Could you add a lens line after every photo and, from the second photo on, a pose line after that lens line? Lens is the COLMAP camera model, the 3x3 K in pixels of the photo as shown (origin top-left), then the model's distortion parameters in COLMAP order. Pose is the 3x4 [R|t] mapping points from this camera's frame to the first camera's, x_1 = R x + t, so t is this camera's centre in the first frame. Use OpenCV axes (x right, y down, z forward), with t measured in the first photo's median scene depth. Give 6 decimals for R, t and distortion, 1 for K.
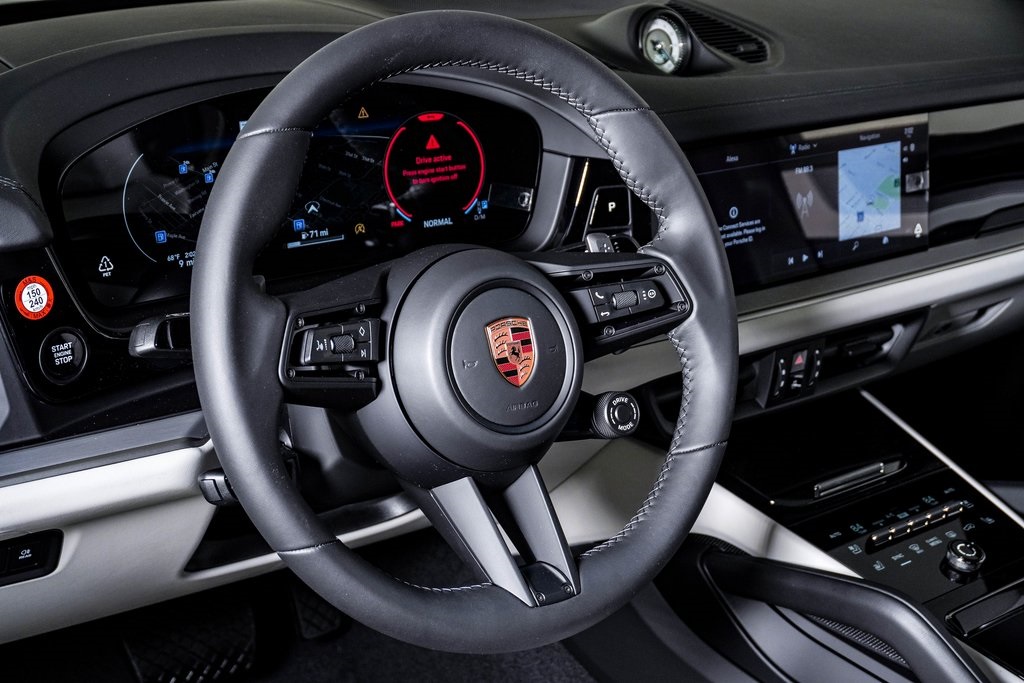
lens RADIAL K [[1381.1, 0, 511.7], [0, 1381.1, 350.3], [0, 0, 1]] dist [-0.014893, 0.000000]
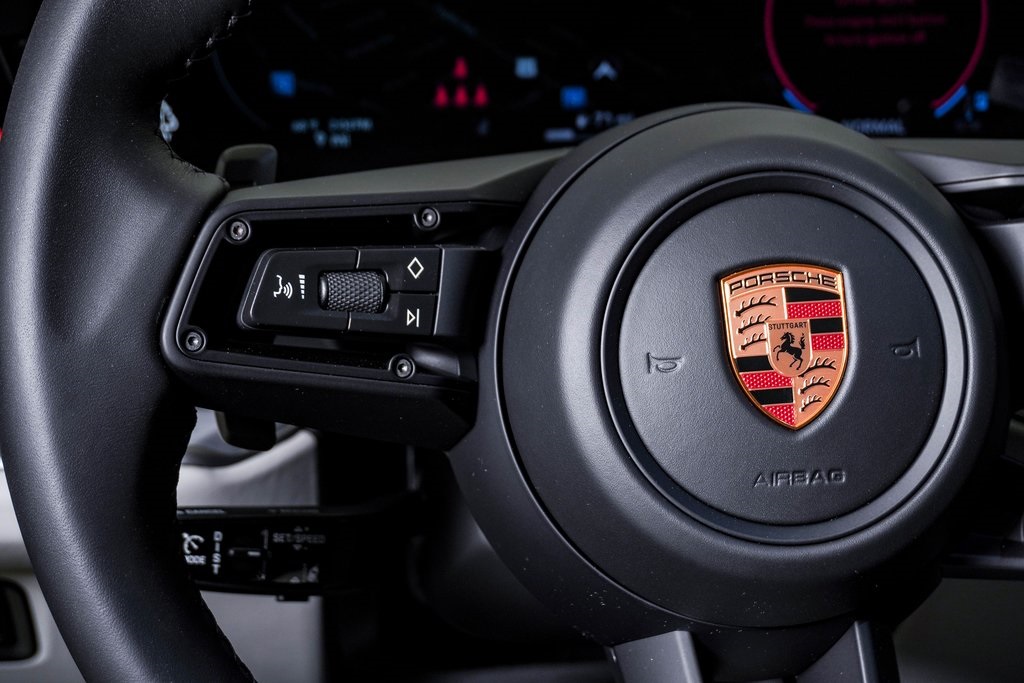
lens RADIAL K [[1596.8, 0, 511.9], [0, 1596.8, 346.7], [0, 0, 1]] dist [-0.040041, 0.000000]
pose [[0.871842, 0.067449, -0.485121, 0.144339], [-0.085600, 0.996212, -0.015328, 0.014240], [0.482249, 0.054890, 0.874313, 0.489225]]
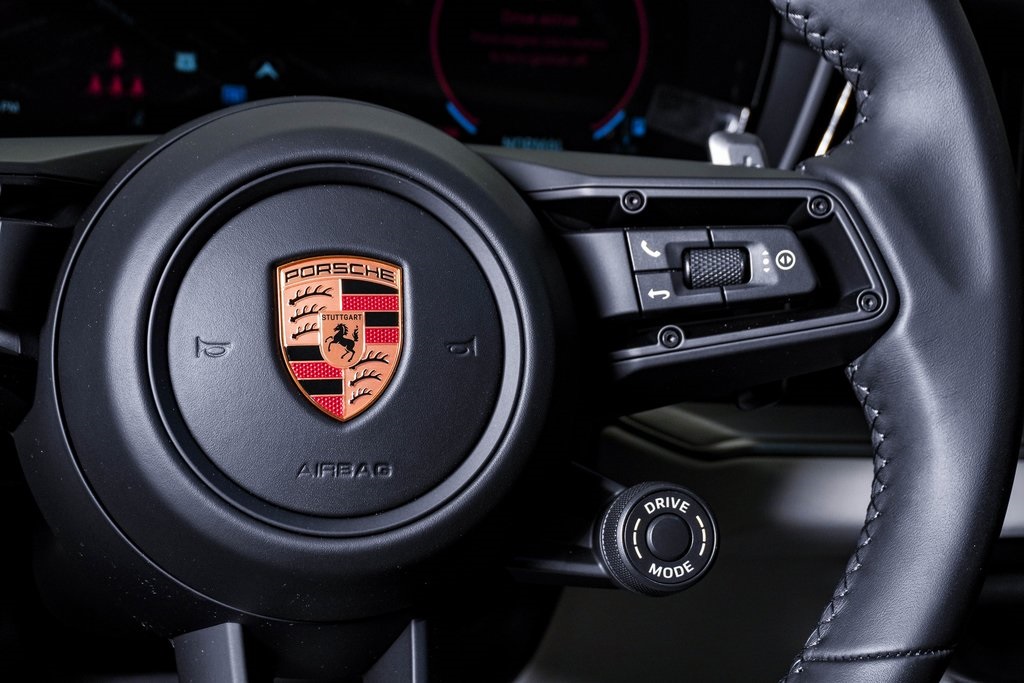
lens RADIAL K [[1596.8, 0, 508.7], [0, 1596.8, 341.4], [0, 0, 1]] dist [-0.040041, 0.000000]
pose [[0.920589, 0.103481, -0.376575, 0.203581], [-0.132600, 0.989796, -0.052168, 0.018558], [0.367334, 0.097959, 0.924916, 0.520613]]
